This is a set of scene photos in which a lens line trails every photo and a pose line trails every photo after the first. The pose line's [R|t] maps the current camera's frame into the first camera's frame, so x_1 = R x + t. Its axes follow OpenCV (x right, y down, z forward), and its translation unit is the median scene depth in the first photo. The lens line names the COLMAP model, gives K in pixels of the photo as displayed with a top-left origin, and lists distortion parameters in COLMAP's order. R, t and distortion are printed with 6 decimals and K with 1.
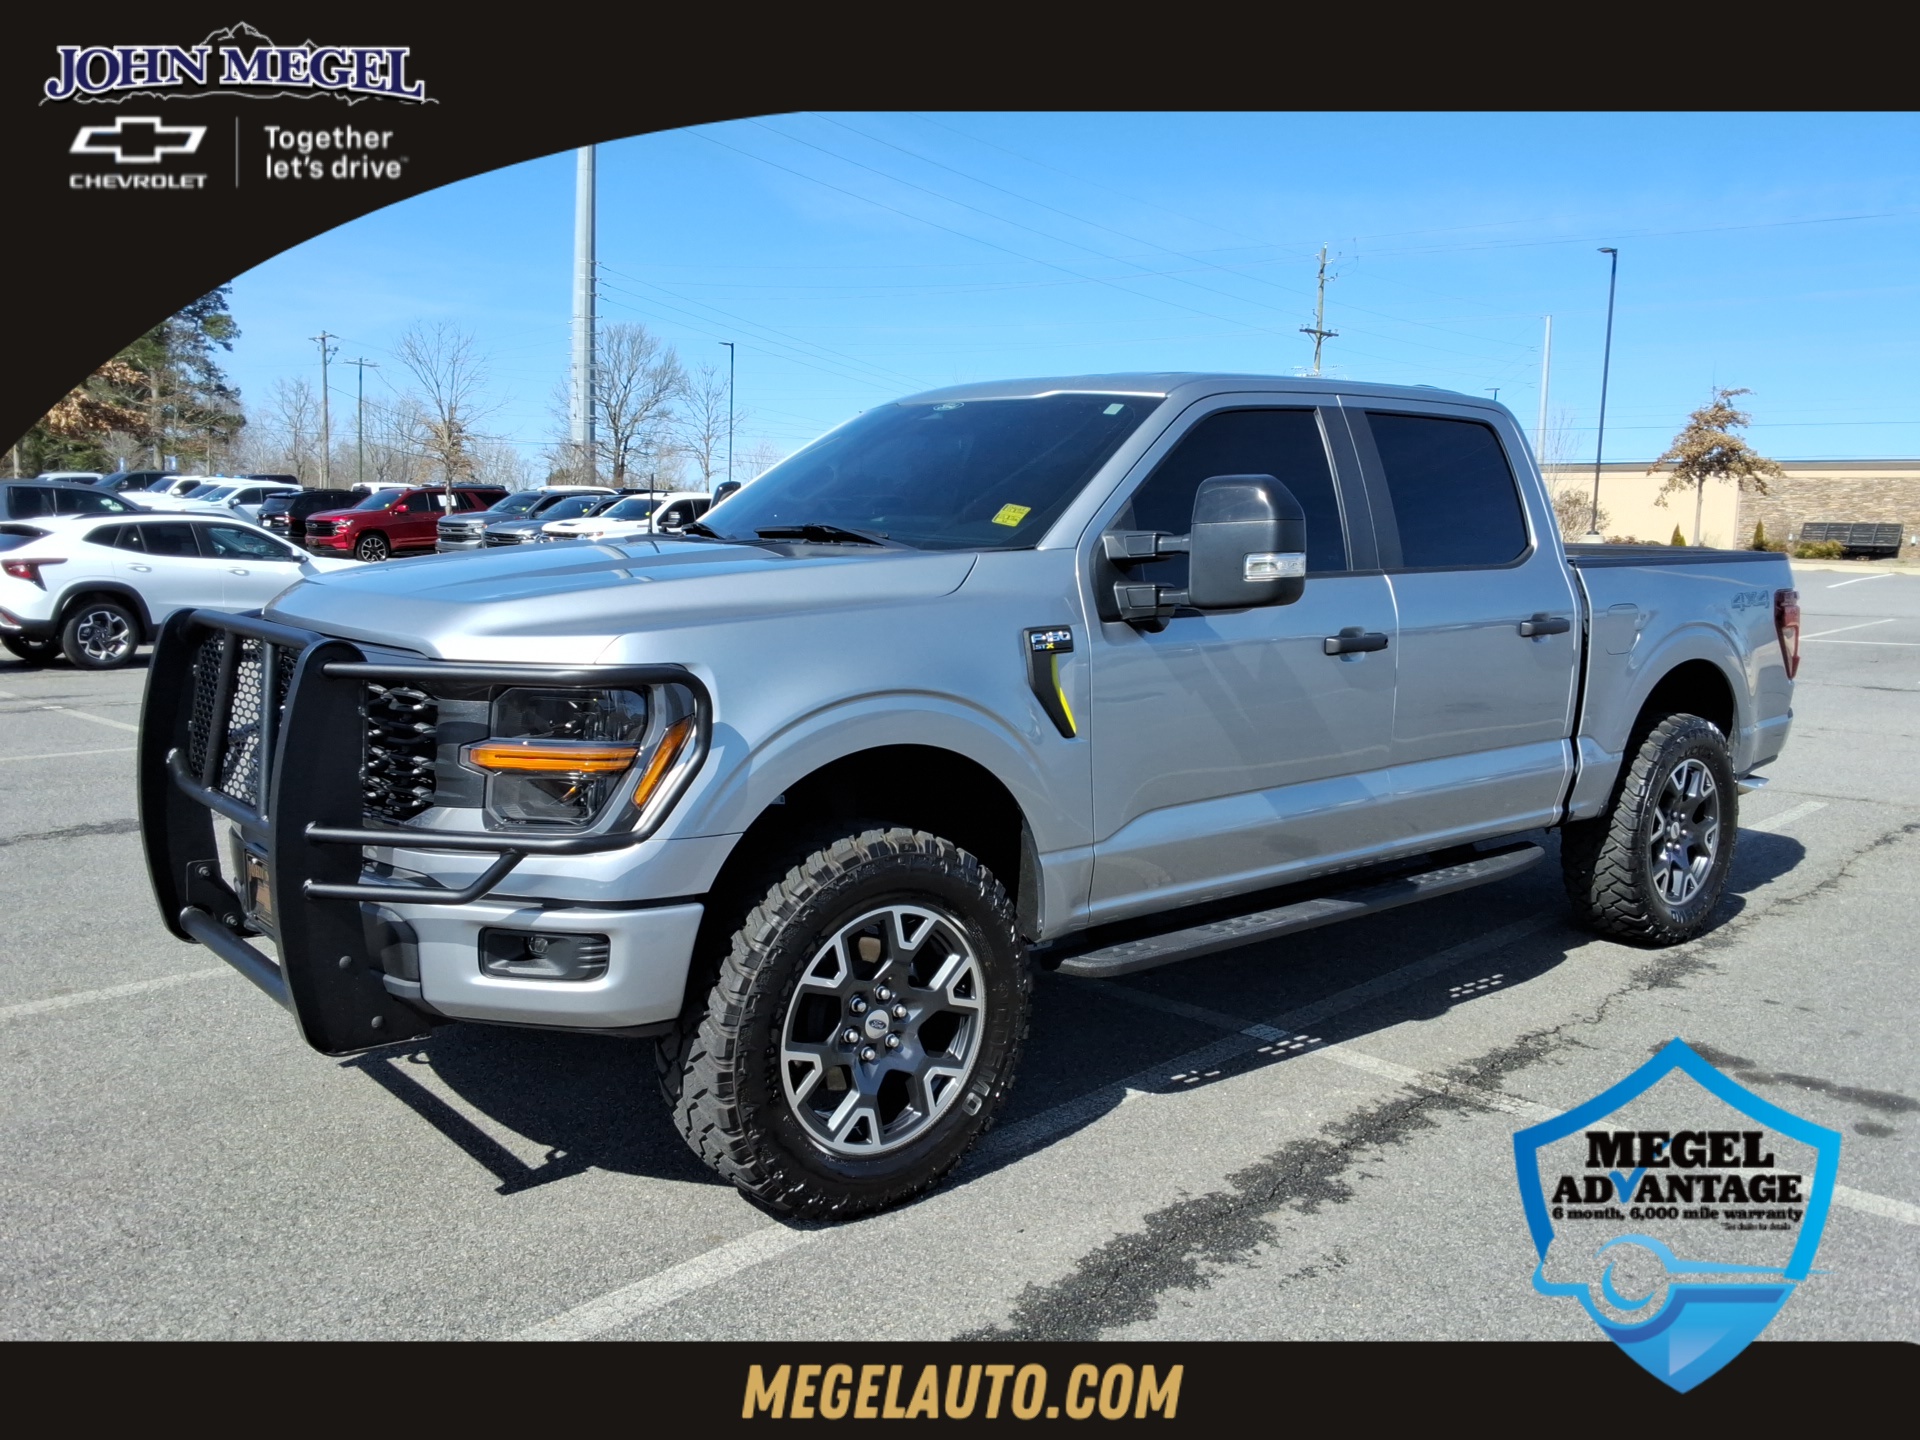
lens RADIAL K [[1552.6, 0, 1001.0], [0, 1552.6, 708.2], [0, 0, 1]] dist [0.109254, -0.169318]
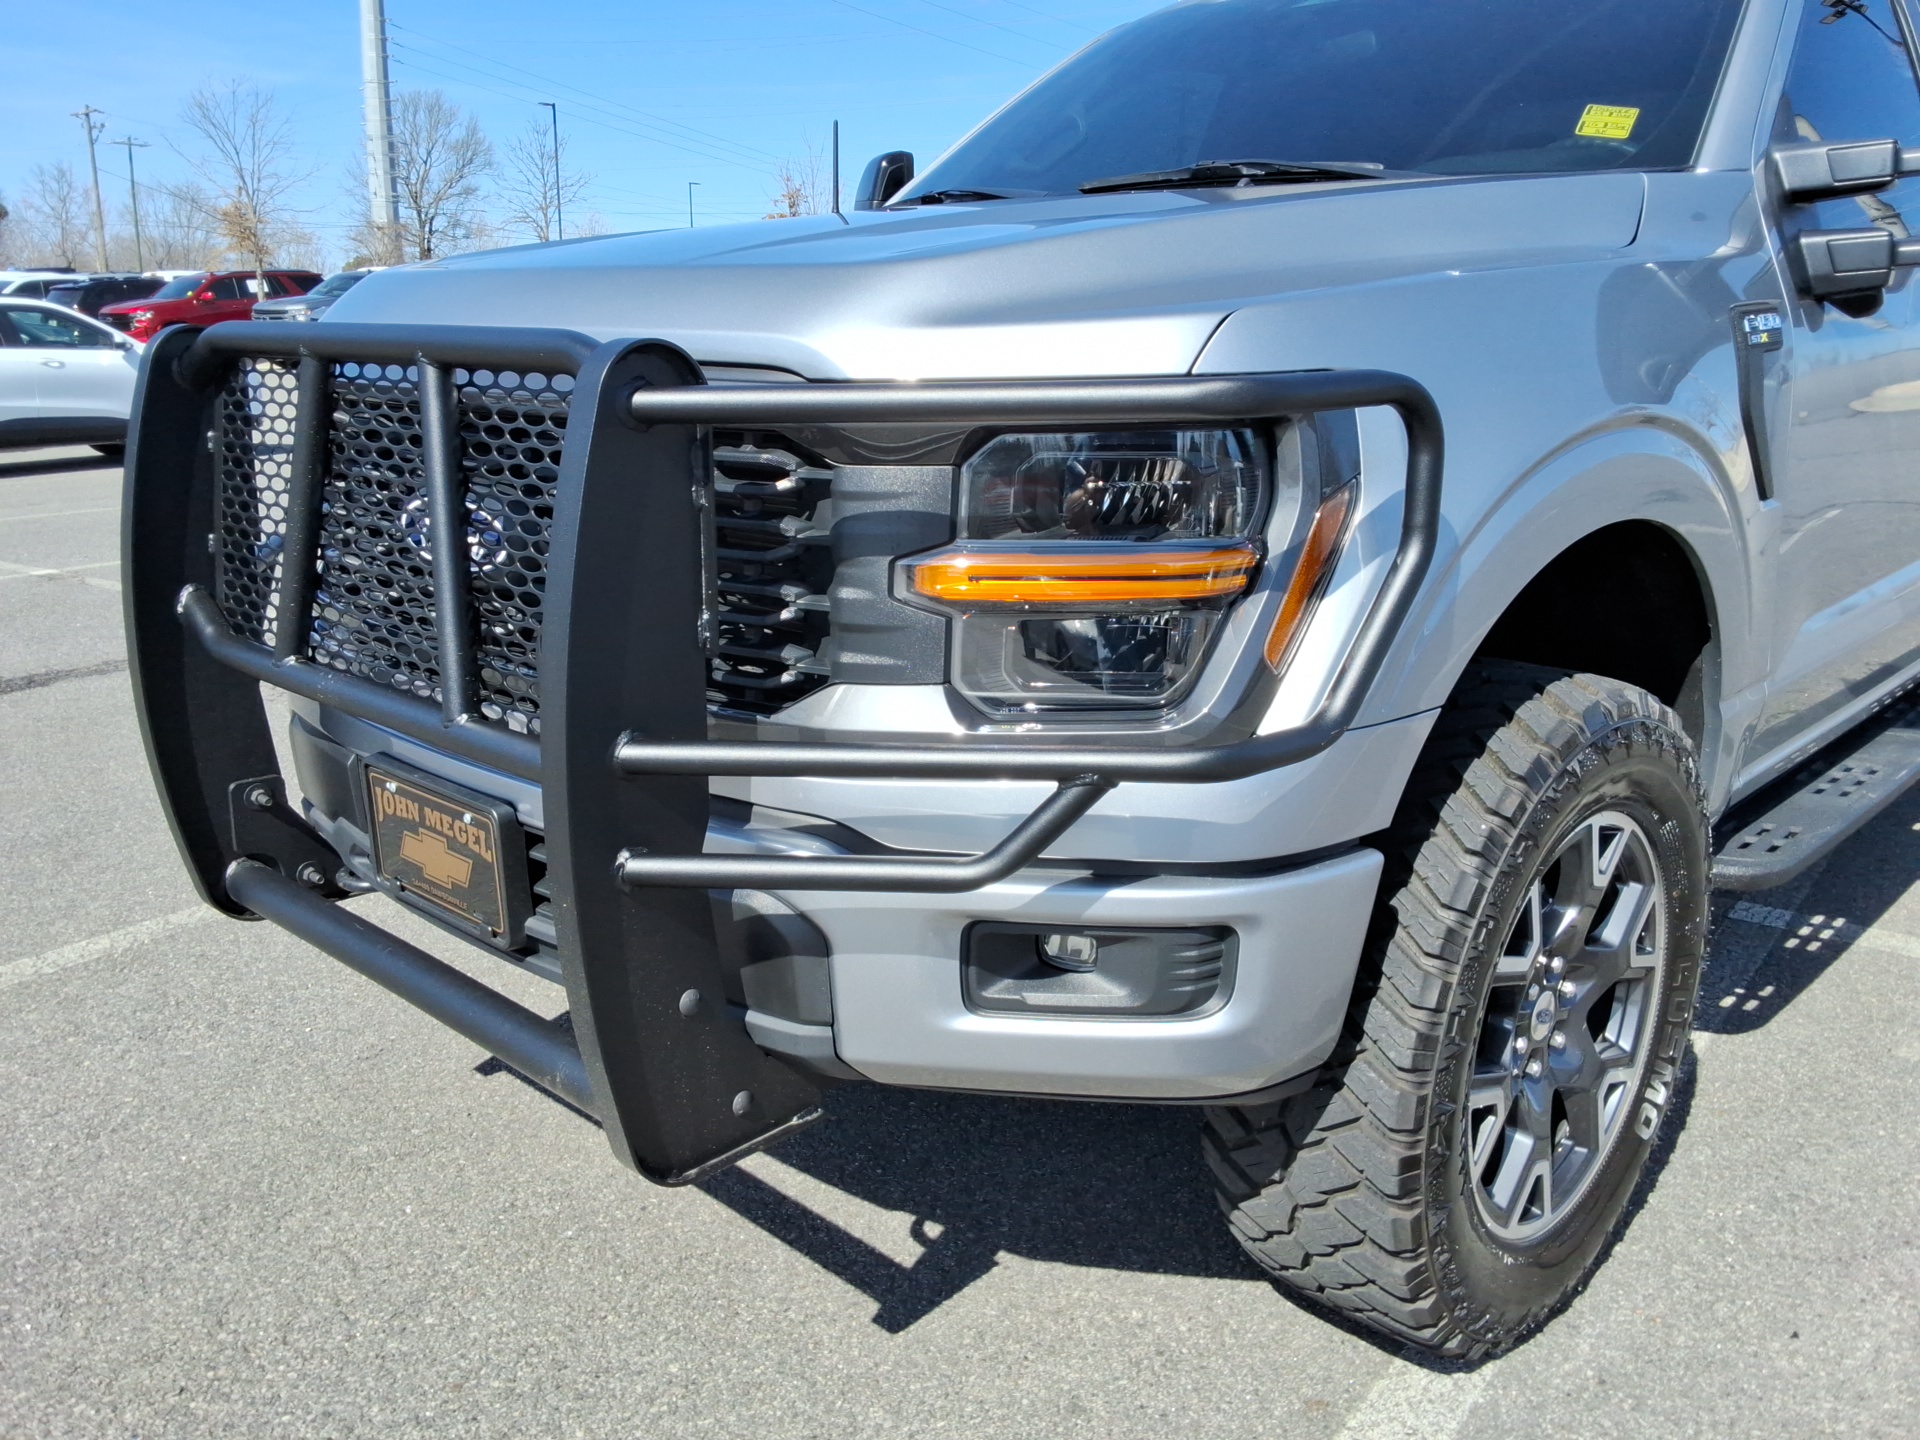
lens RADIAL K [[1552.6, 0, 995.7], [0, 1552.6, 697.6], [0, 0, 1]] dist [0.109254, -0.169318]
pose [[0.994399, -0.052372, 0.091805, -0.289636], [0.040214, 0.990750, 0.129602, 0.003981], [-0.097744, -0.125184, 0.987307, 0.413184]]
